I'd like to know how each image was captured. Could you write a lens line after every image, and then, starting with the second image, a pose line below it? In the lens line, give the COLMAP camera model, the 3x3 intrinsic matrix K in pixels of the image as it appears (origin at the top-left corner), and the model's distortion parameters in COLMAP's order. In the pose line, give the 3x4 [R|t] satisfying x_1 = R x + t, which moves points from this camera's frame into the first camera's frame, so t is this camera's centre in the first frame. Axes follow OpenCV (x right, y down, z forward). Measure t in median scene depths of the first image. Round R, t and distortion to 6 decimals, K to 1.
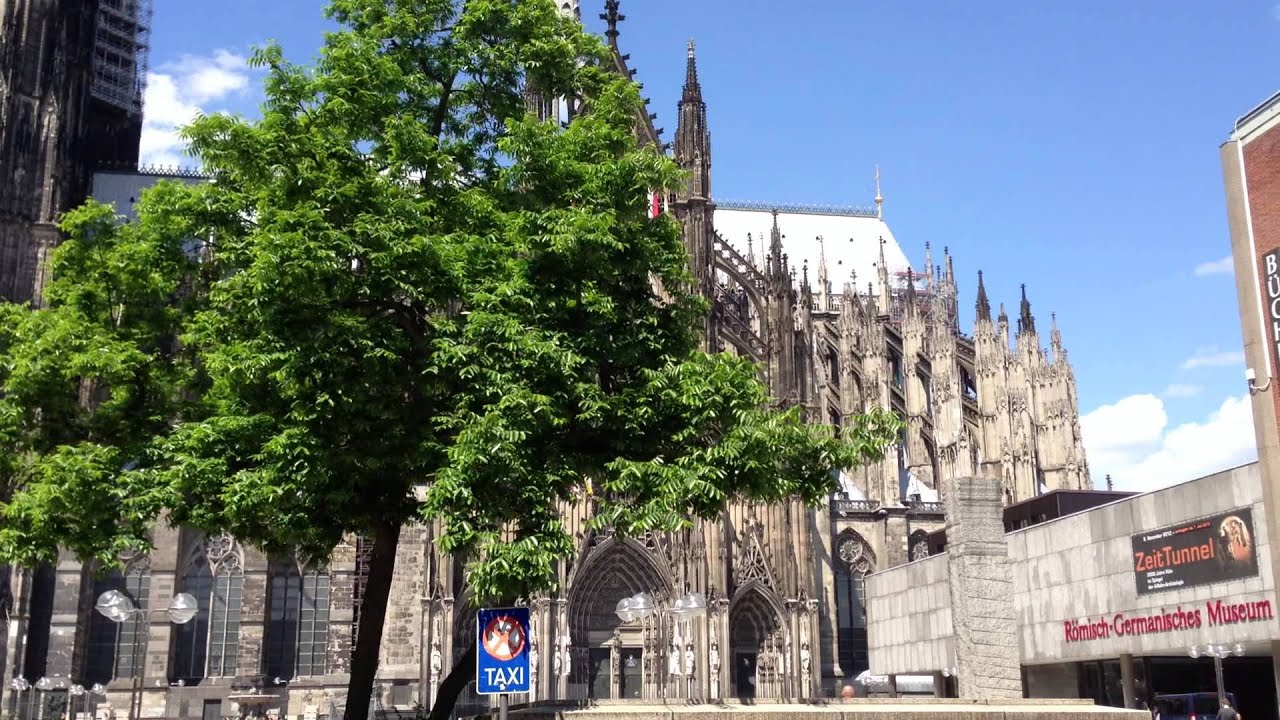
lens RADIAL K [[1365.3, 0, 640.0], [0, 1365.3, 360.0], [0, 0, 1]] dist [0.064650, 0.011513]
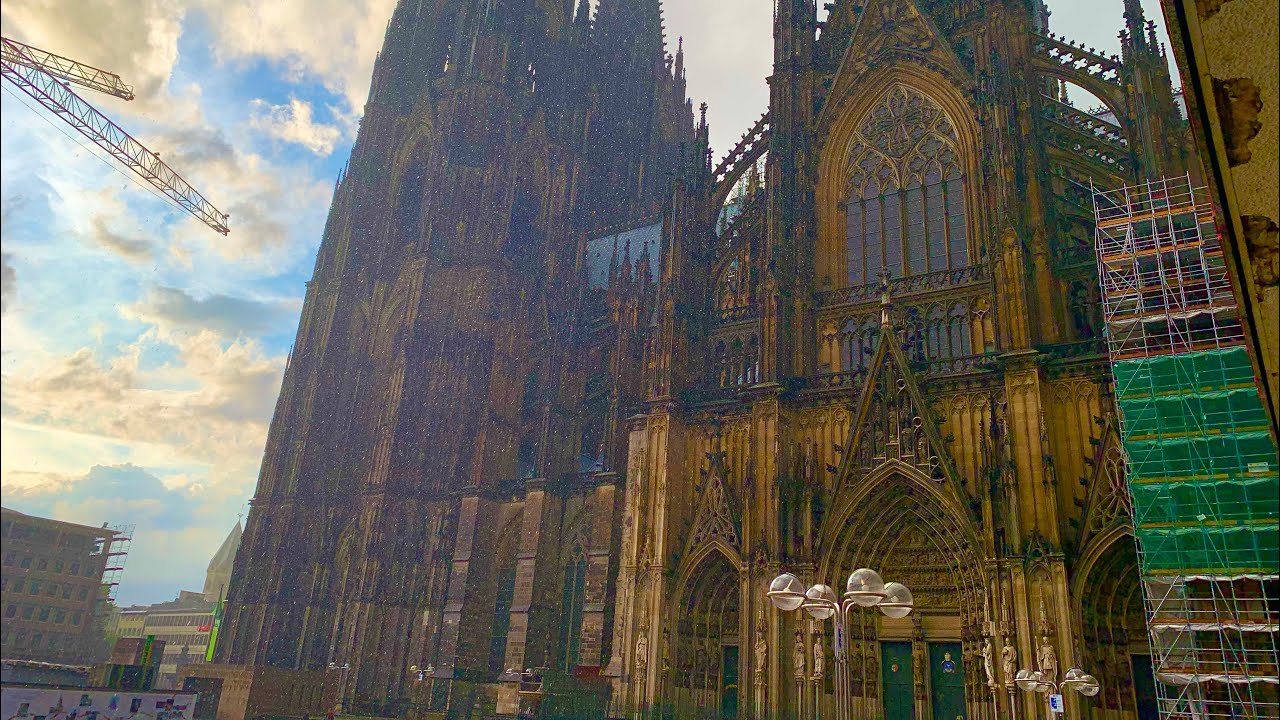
lens RADIAL K [[983.0, 0, 639.2], [0, 983.0, 260.4], [0, 0, 1]] dist [0.001752, 0.001489]
pose [[0.698864, -0.253950, -0.668654, 0.236313], [0.103844, 0.960967, -0.256433, 0.137194], [0.707676, 0.109776, 0.697957, 0.542370]]
